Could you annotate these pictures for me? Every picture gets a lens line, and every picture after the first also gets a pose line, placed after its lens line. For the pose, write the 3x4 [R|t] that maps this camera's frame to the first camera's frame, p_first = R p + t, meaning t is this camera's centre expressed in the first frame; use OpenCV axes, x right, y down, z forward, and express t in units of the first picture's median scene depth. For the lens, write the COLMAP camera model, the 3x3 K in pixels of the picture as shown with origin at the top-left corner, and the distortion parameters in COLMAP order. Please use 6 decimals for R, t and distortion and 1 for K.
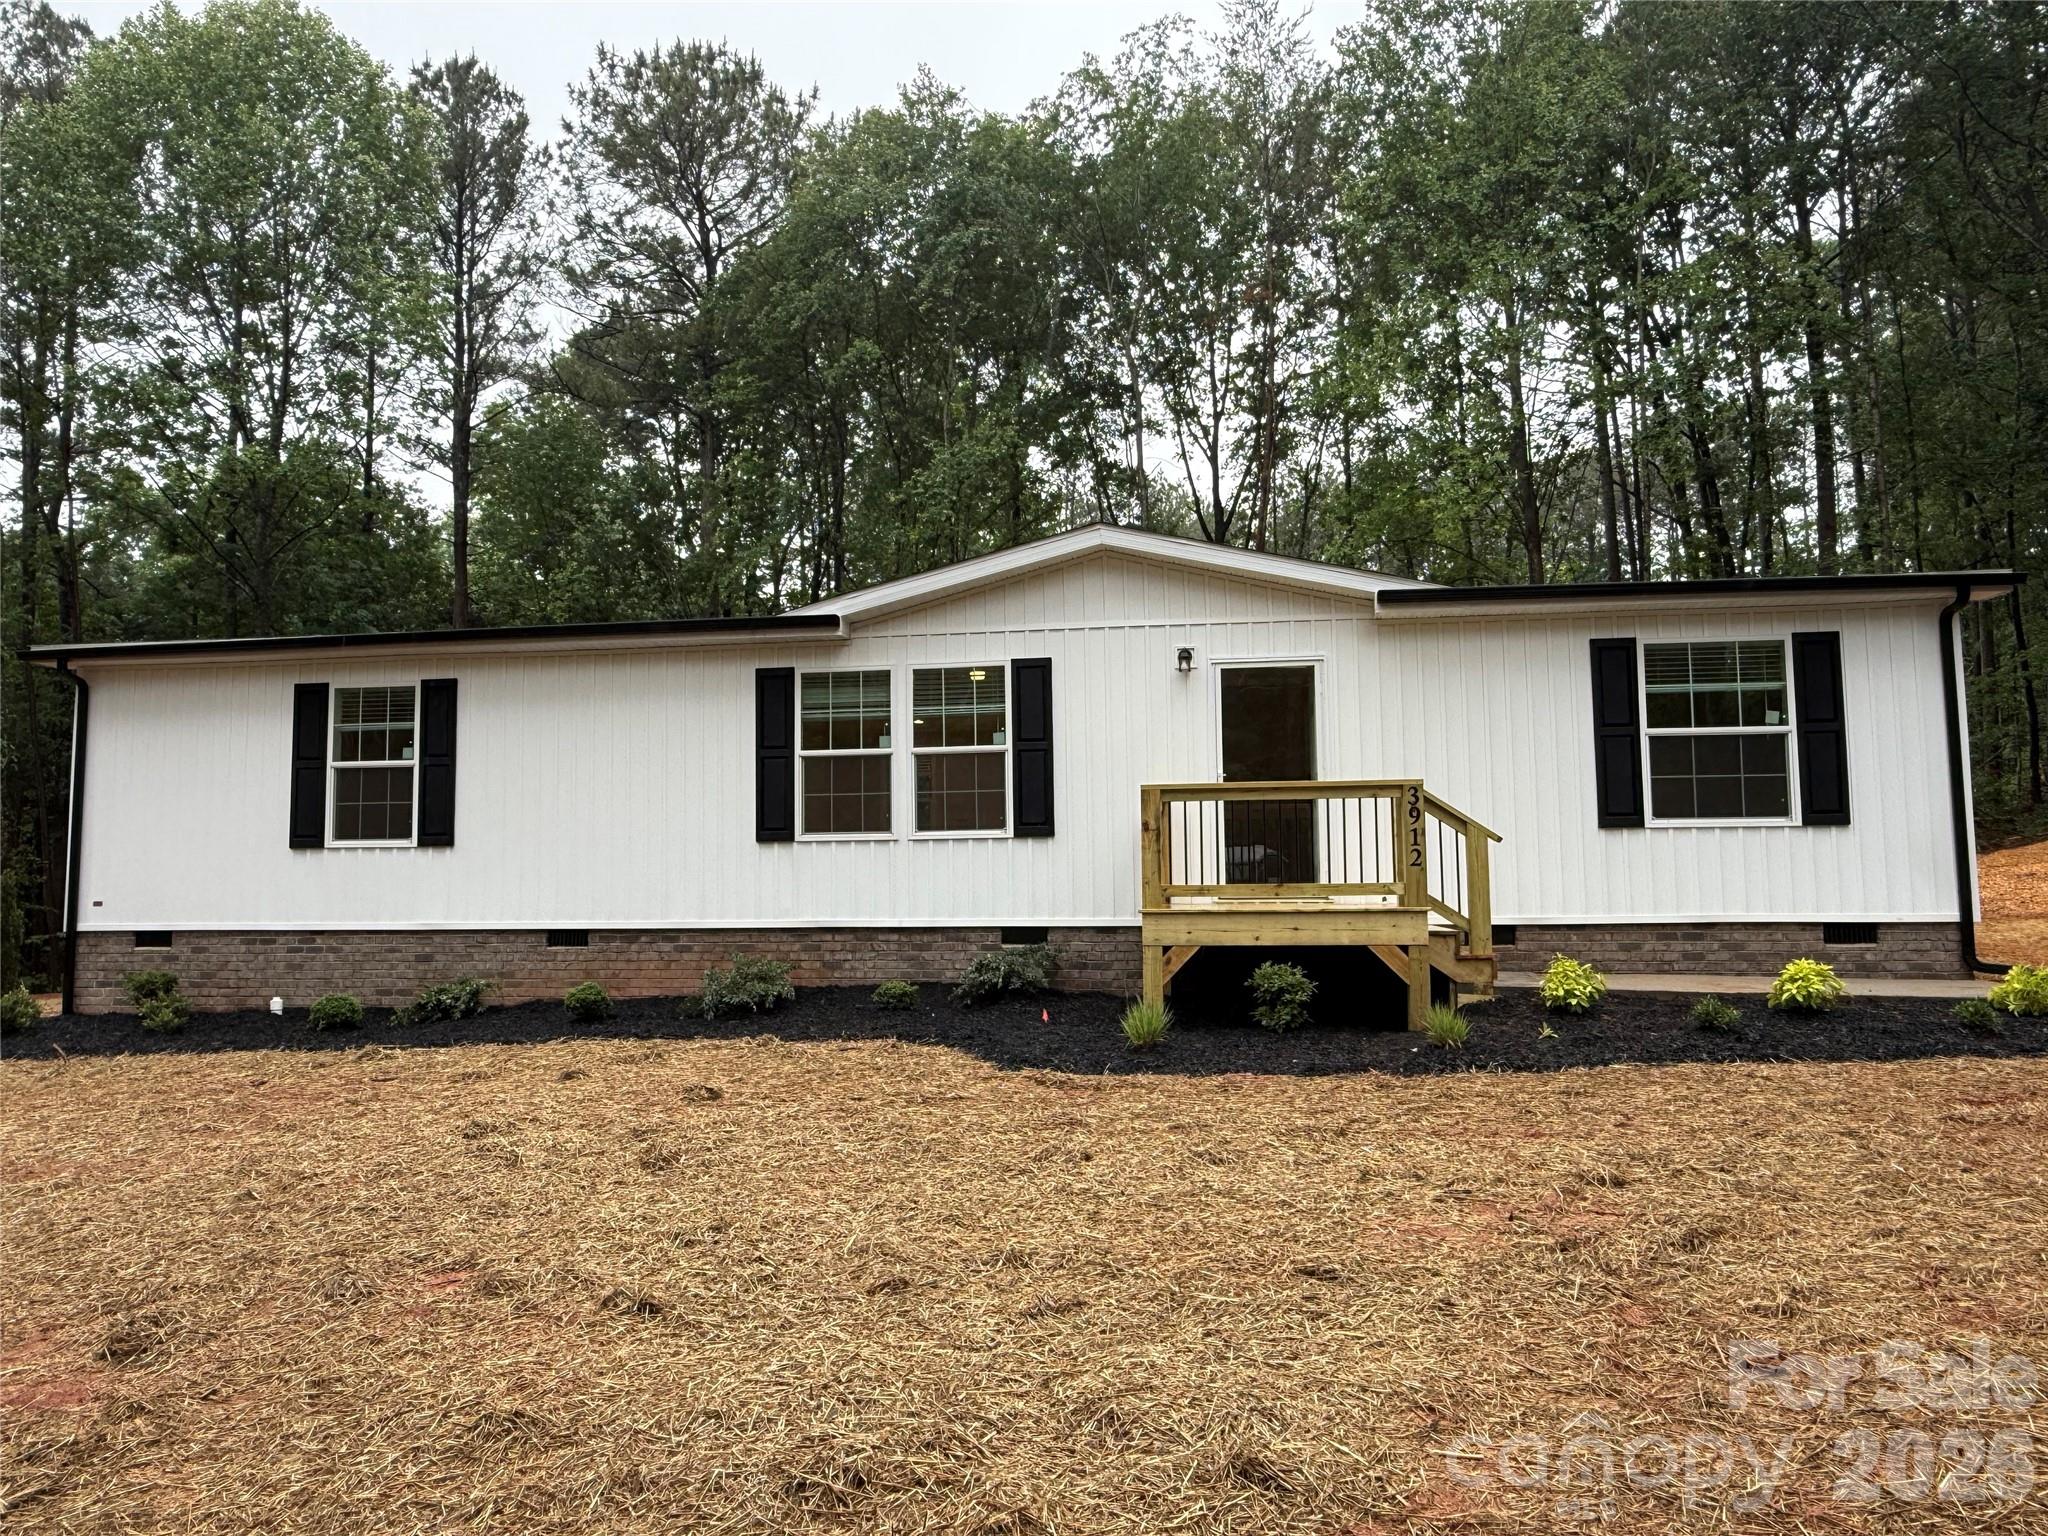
lens RADIAL K [[1374.5, 0, 1024.4], [0, 1374.5, 769.0], [0, 0, 1]] dist [0.001688, -0.000936]
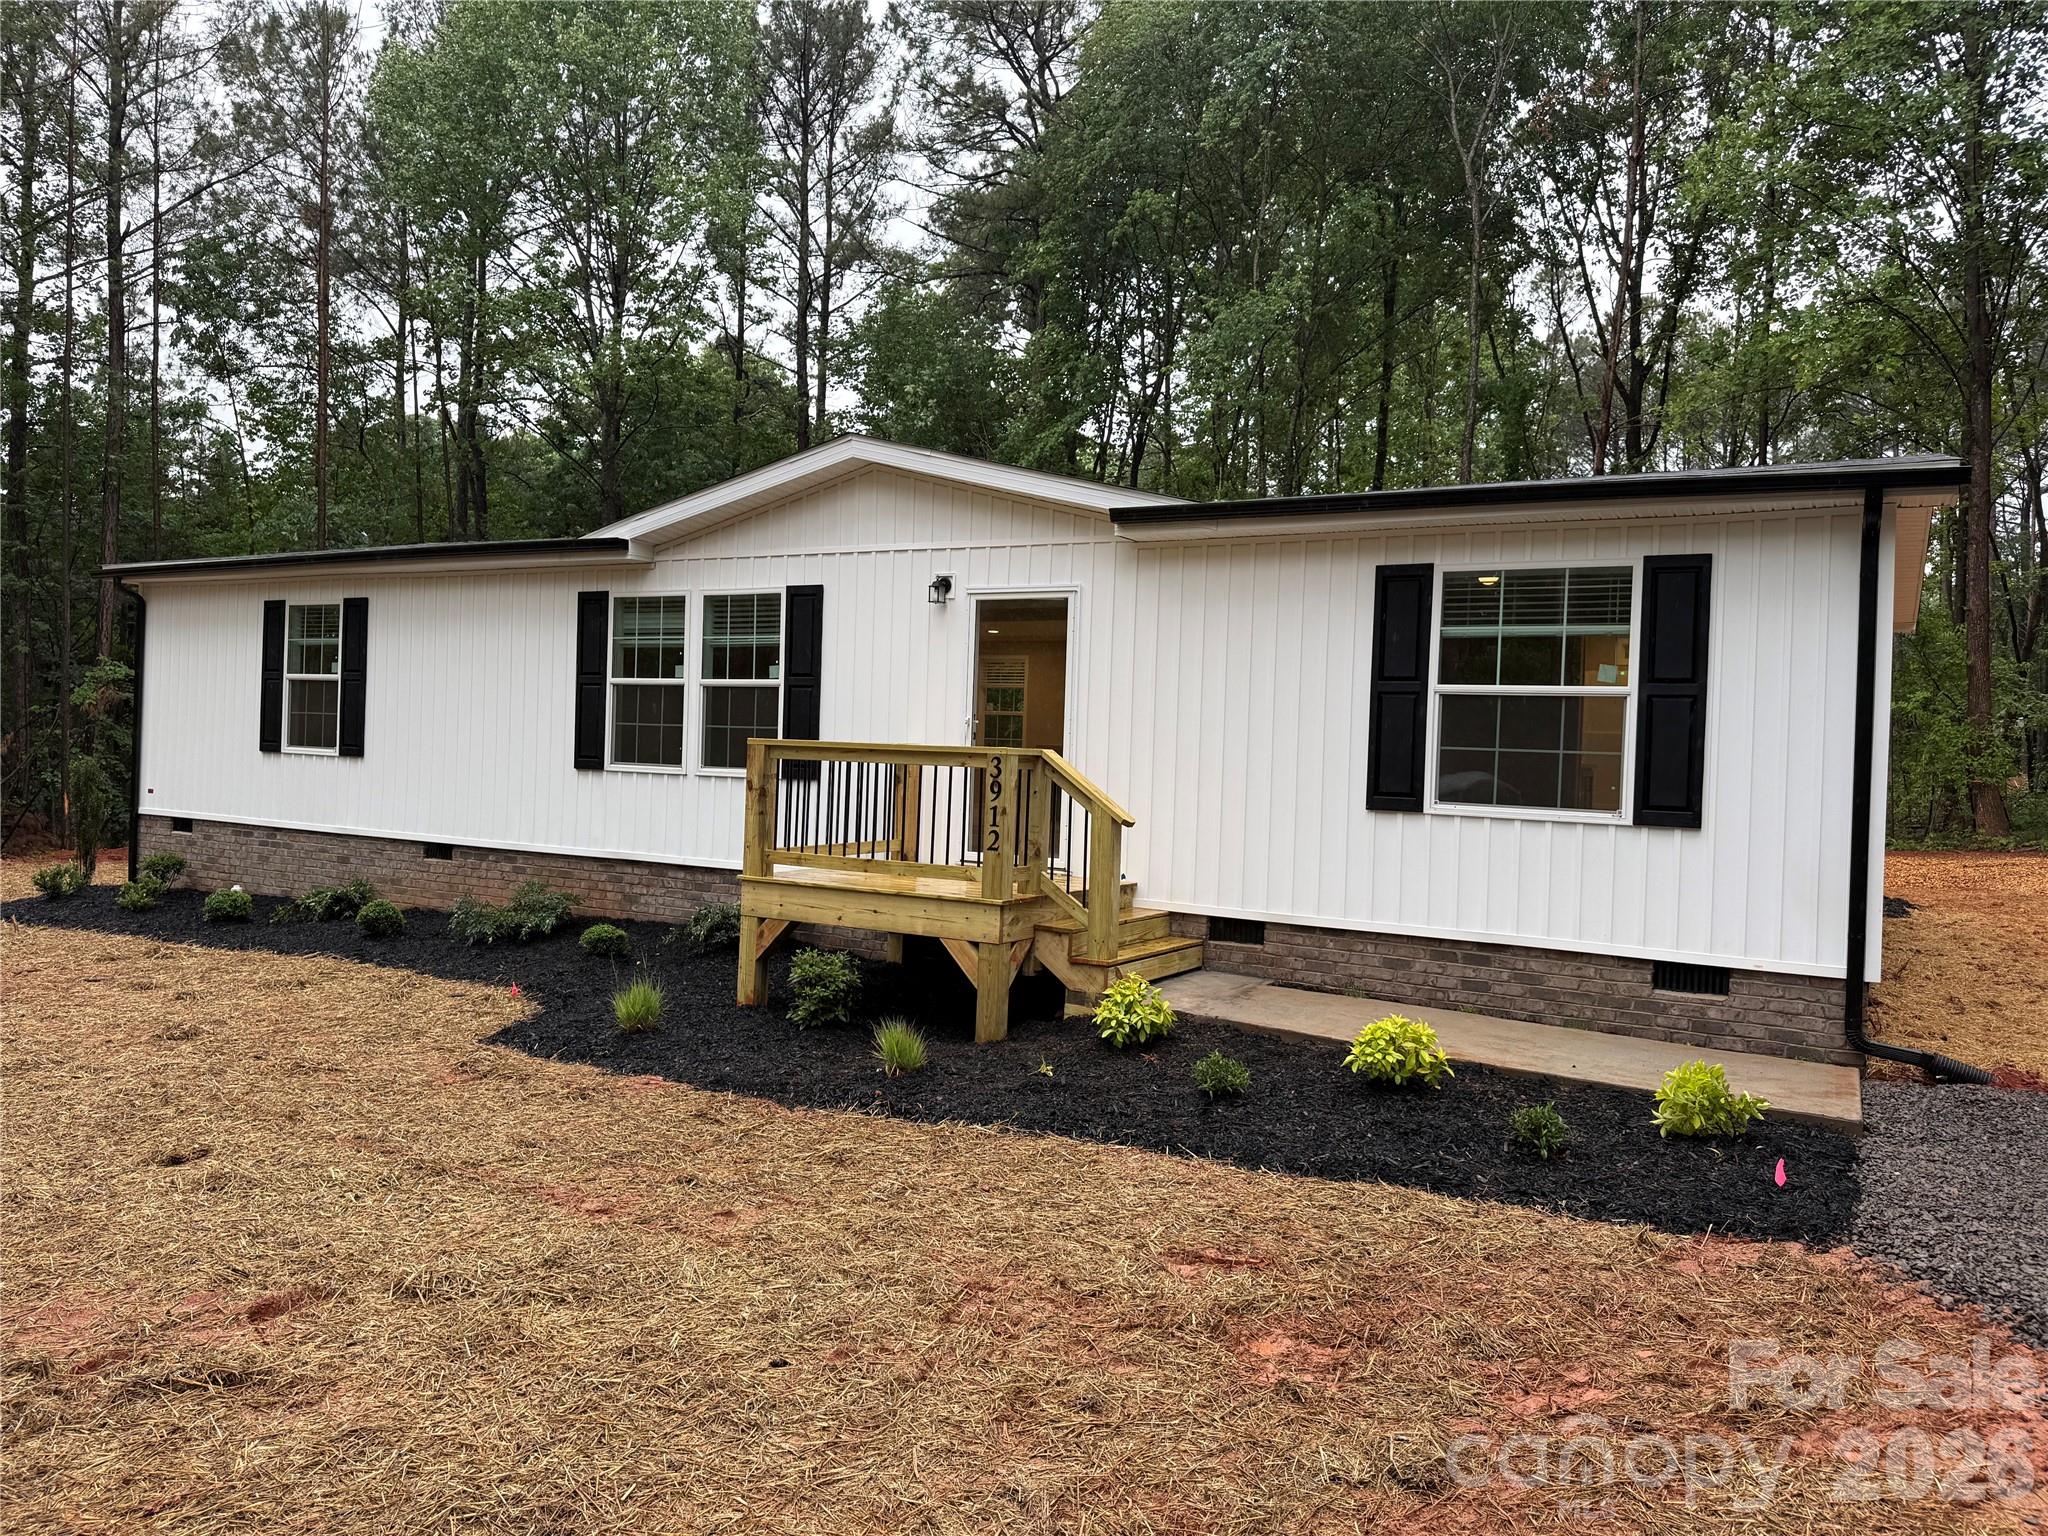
lens RADIAL K [[1444.3, 0, 1024.0], [0, 1444.3, 768.0], [0, 0, 1]] dist [0.106131, -0.169548]
pose [[0.927434, 0.049345, -0.370716, 0.503527], [-0.017654, 0.995929, 0.088400, -0.046872], [0.373569, -0.075441, 0.924530, 0.152814]]
